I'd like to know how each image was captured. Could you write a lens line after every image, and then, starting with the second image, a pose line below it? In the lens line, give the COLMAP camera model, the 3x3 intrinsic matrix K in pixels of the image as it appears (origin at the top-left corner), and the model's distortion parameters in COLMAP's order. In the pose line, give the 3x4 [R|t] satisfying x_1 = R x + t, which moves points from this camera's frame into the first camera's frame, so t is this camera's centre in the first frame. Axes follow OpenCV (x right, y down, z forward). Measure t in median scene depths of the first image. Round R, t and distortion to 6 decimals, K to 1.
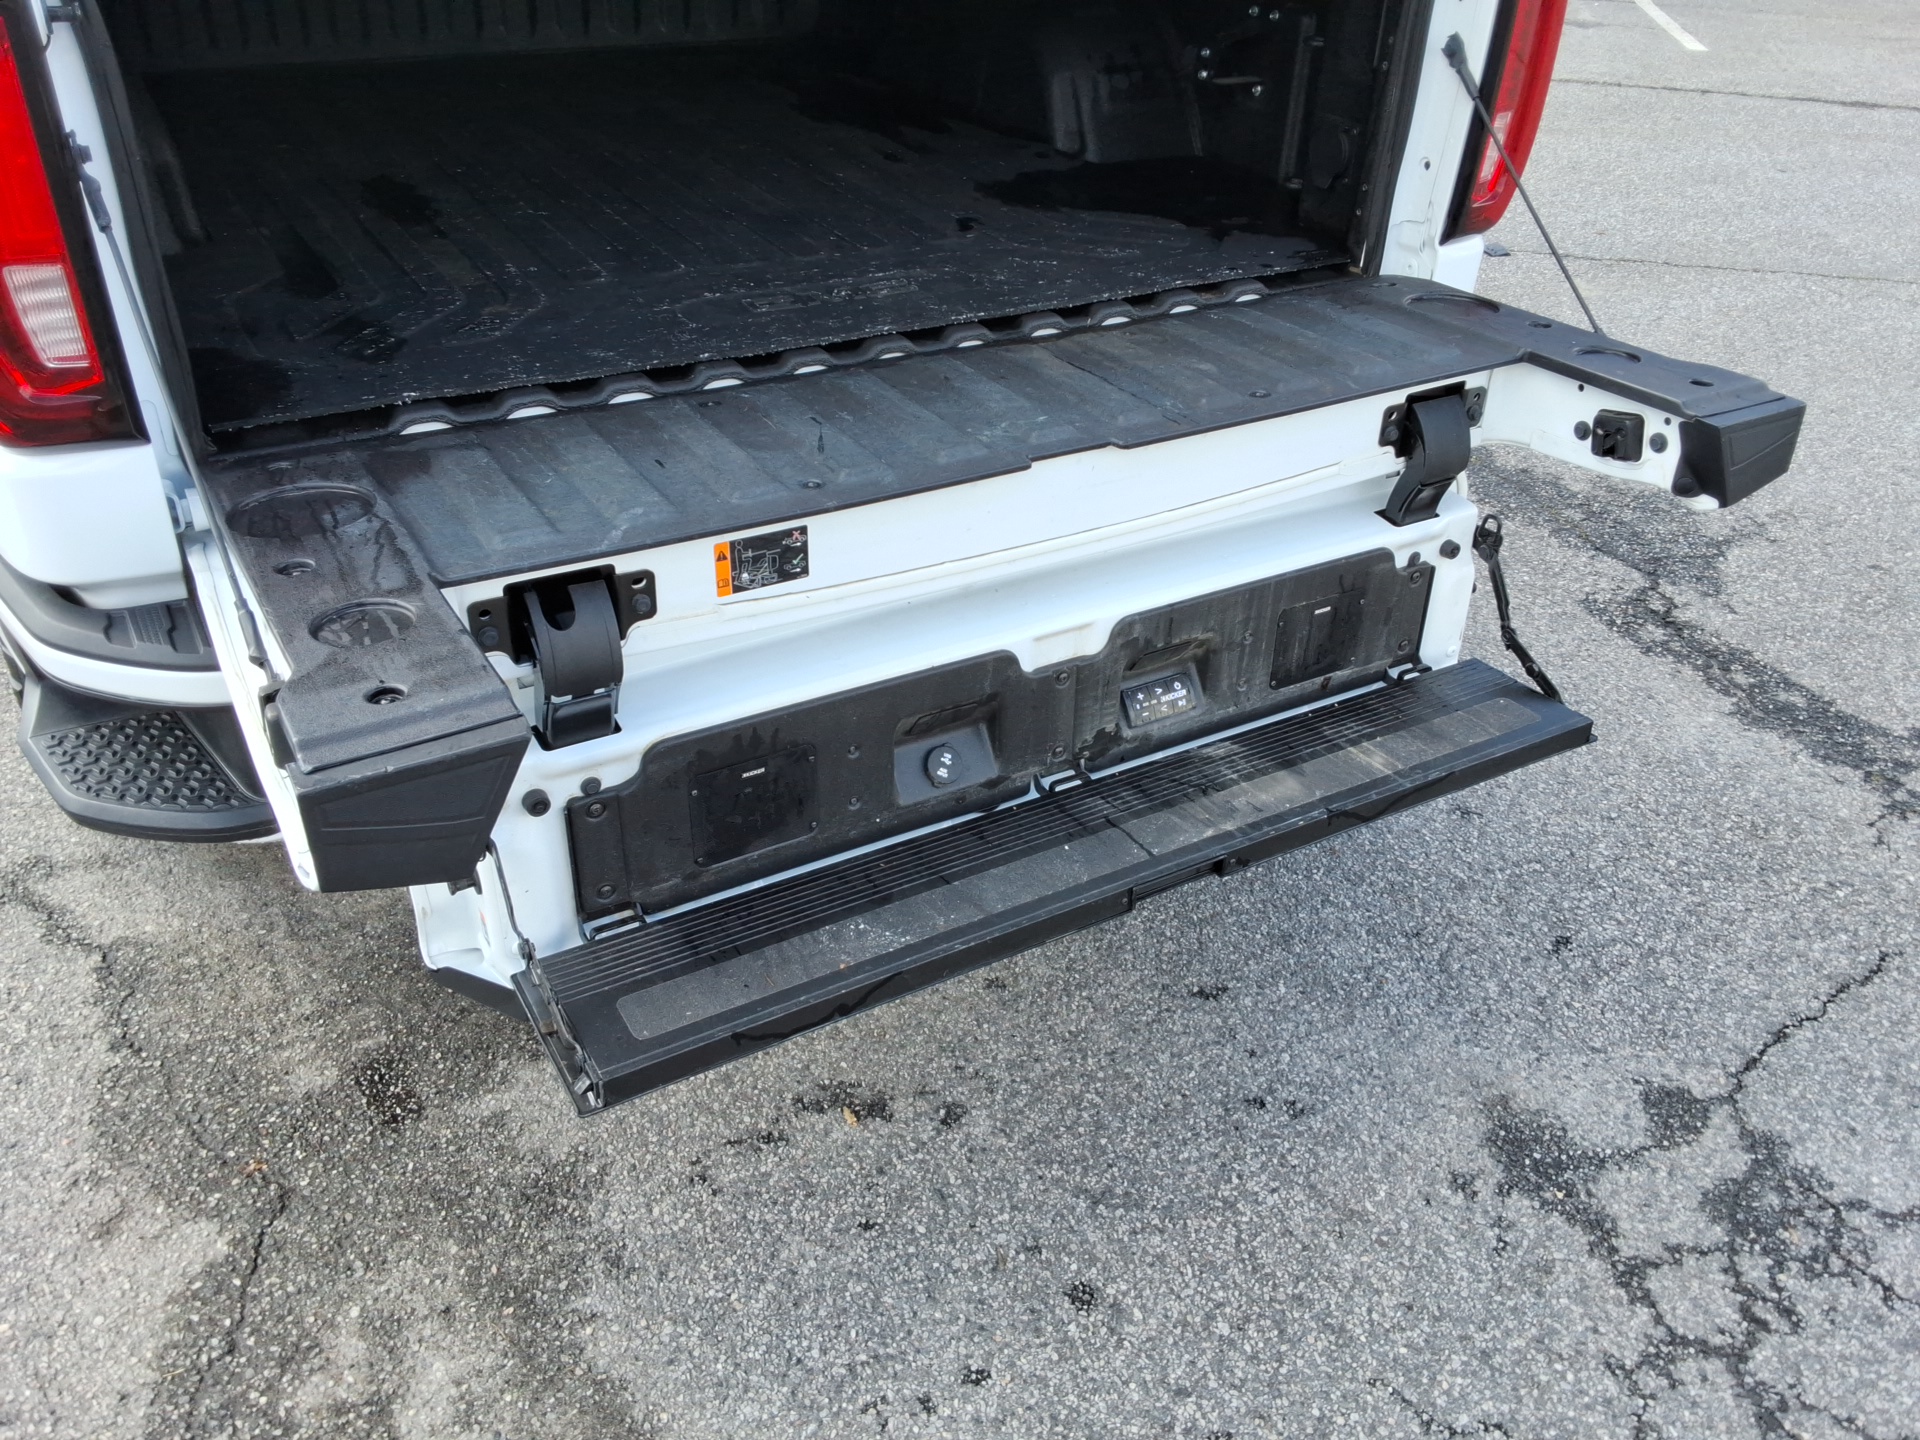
lens RADIAL K [[1528.4, 0, 975.7], [0, 1528.4, 699.7], [0, 0, 1]] dist [0.103635, -0.154302]
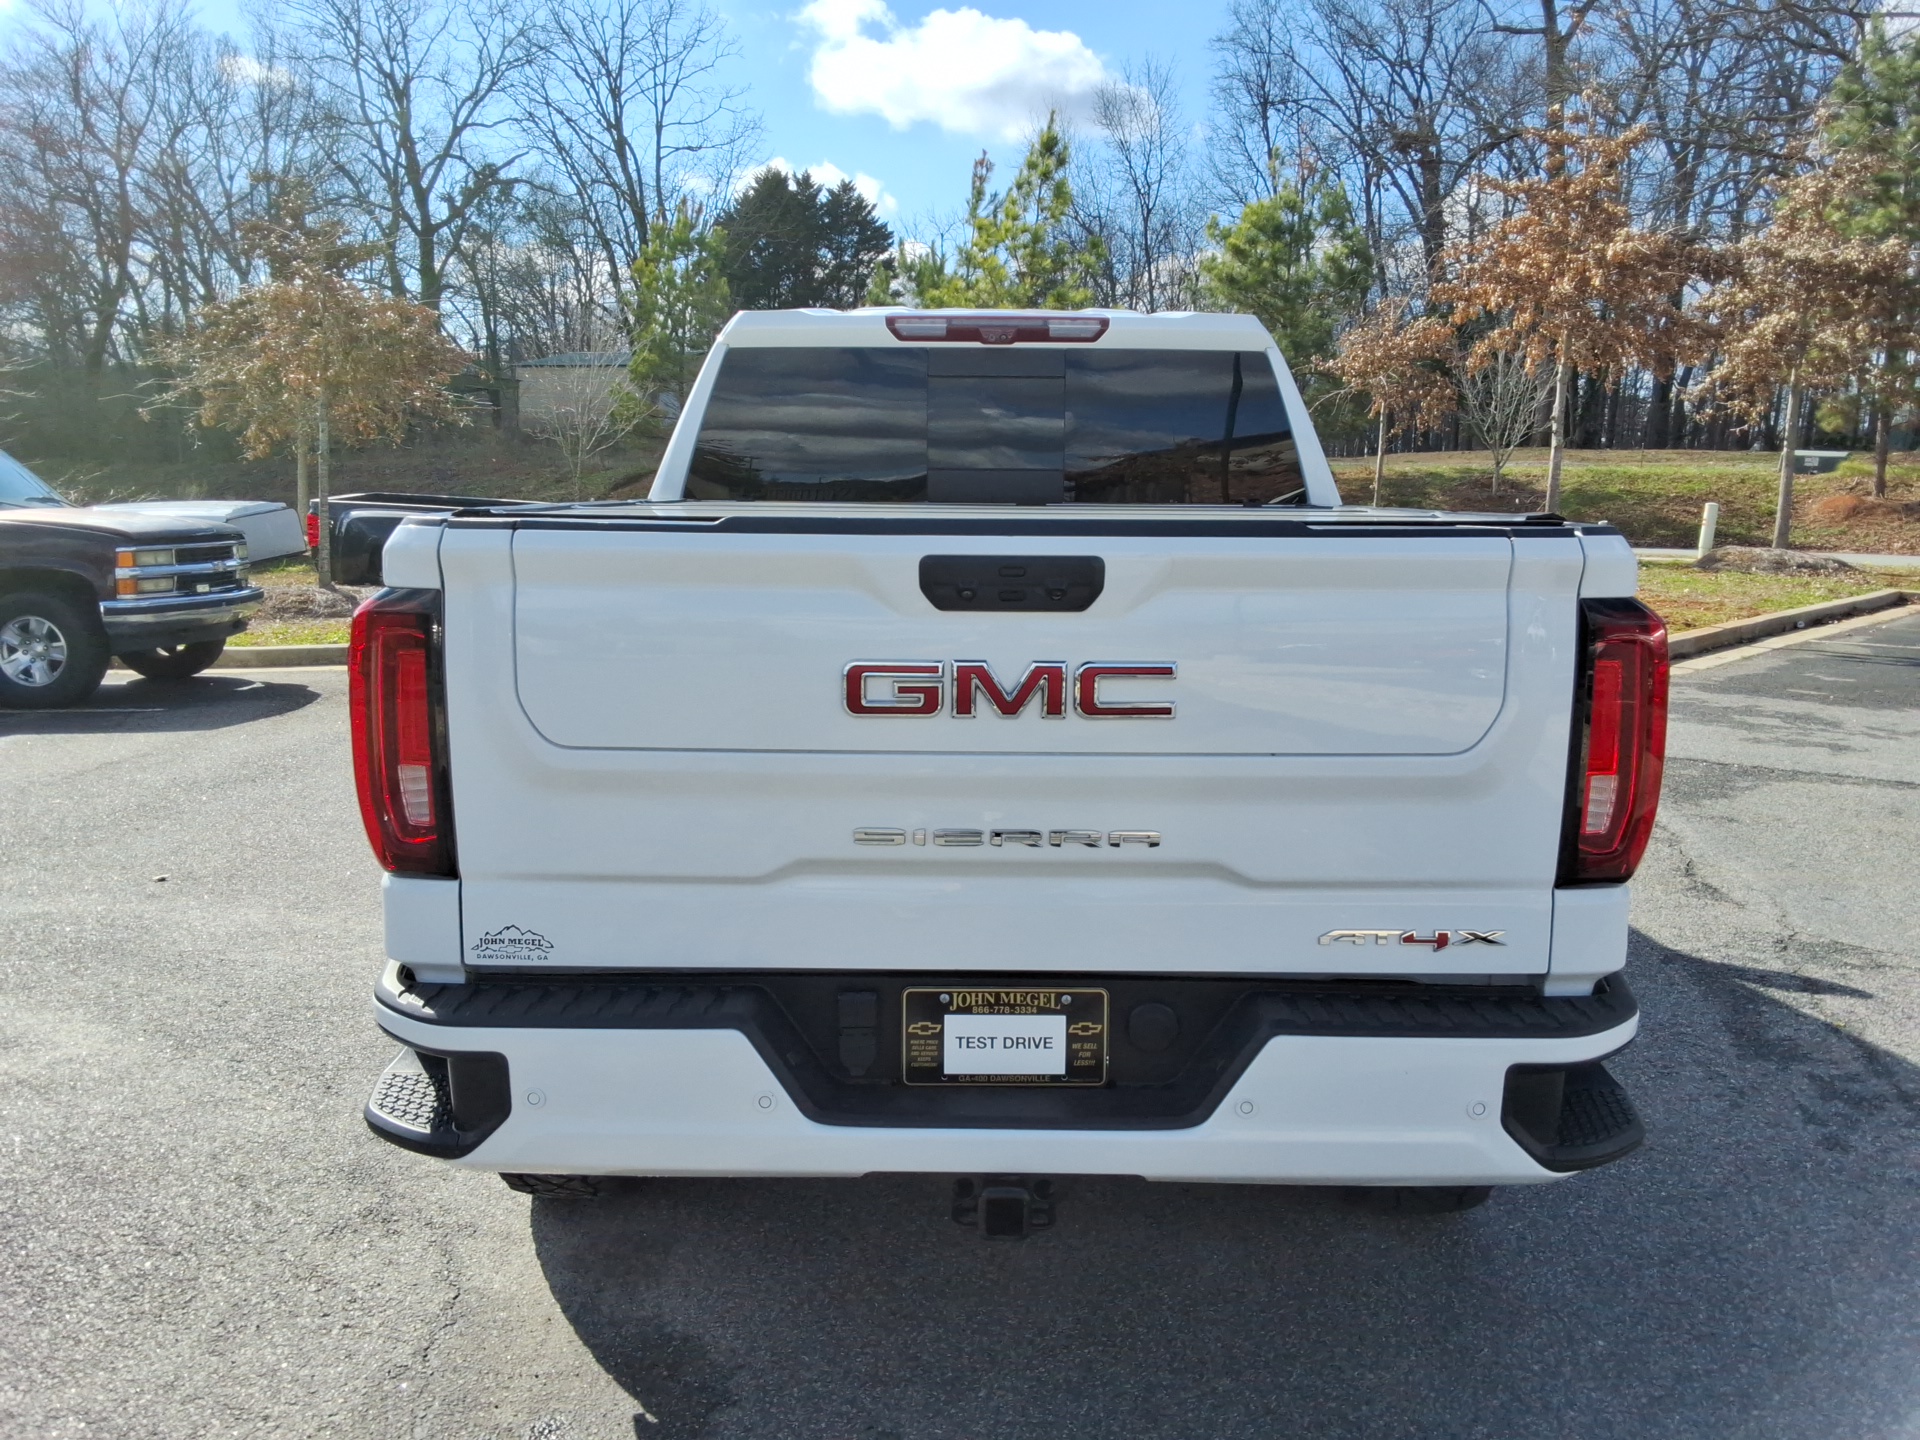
lens RADIAL K [[1538.1, 0, 982.1], [0, 1538.1, 690.0], [0, 0, 1]] dist [0.120585, -0.200076]
pose [[0.862934, 0.036375, -0.504006, 0.347360], [-0.250036, 0.897483, -0.363327, 0.052086], [0.439121, 0.439547, 0.783563, -0.056981]]
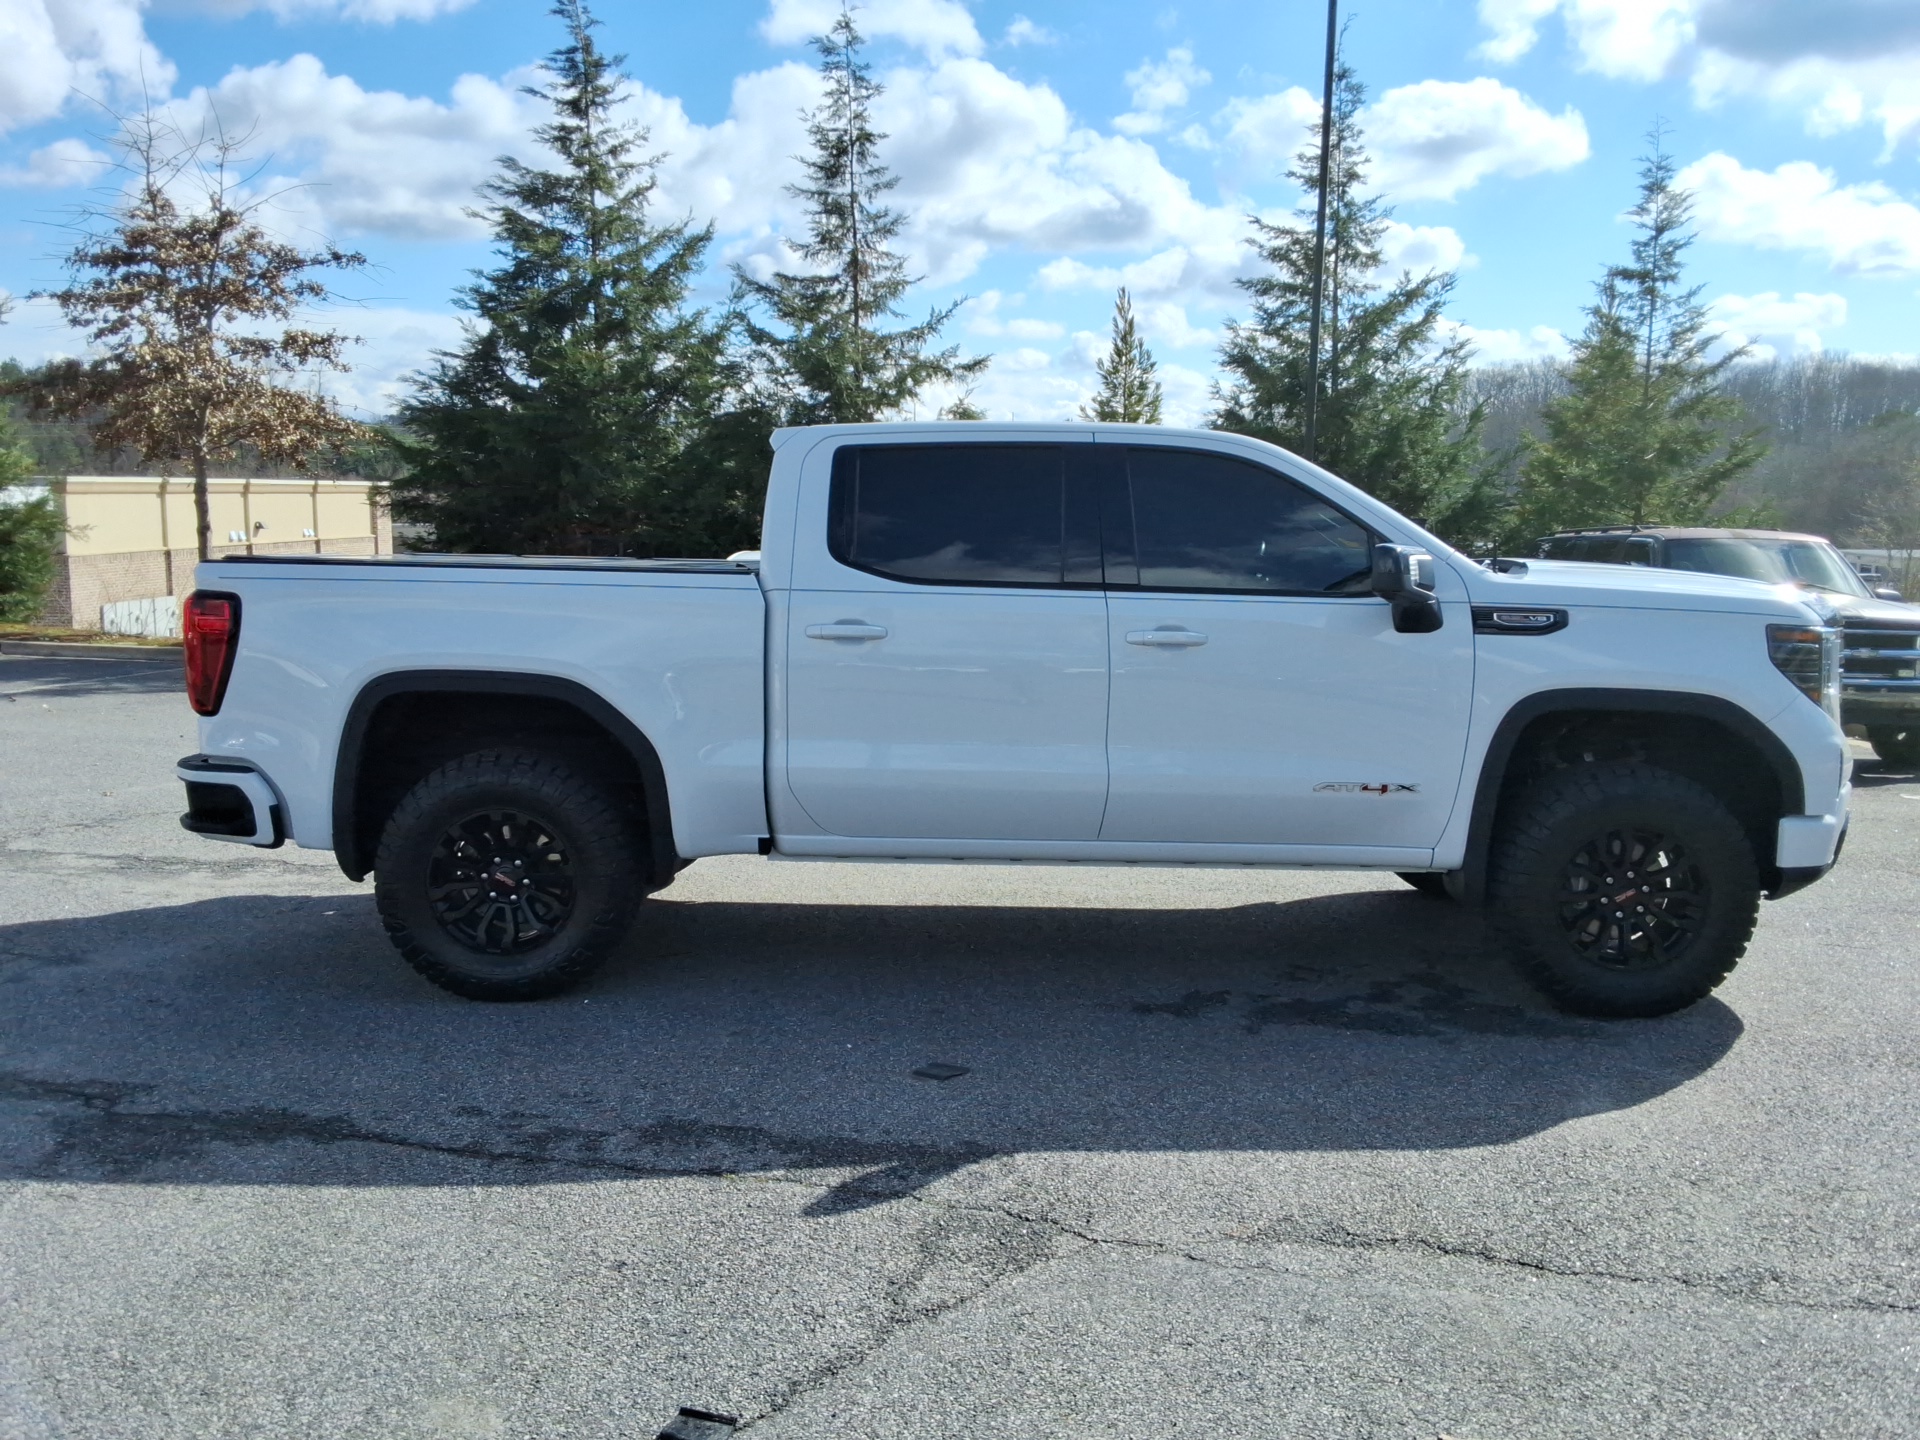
lens RADIAL K [[1527.4, 0, 975.3], [0, 1527.4, 695.8], [0, 0, 1]] dist [0.127556, -0.196637]
pose [[-0.520187, 0.036178, -0.853286, 1.266418], [-0.489370, 0.806195, 0.332515, -1.235196], [0.699945, 0.590542, -0.401668, 2.008207]]
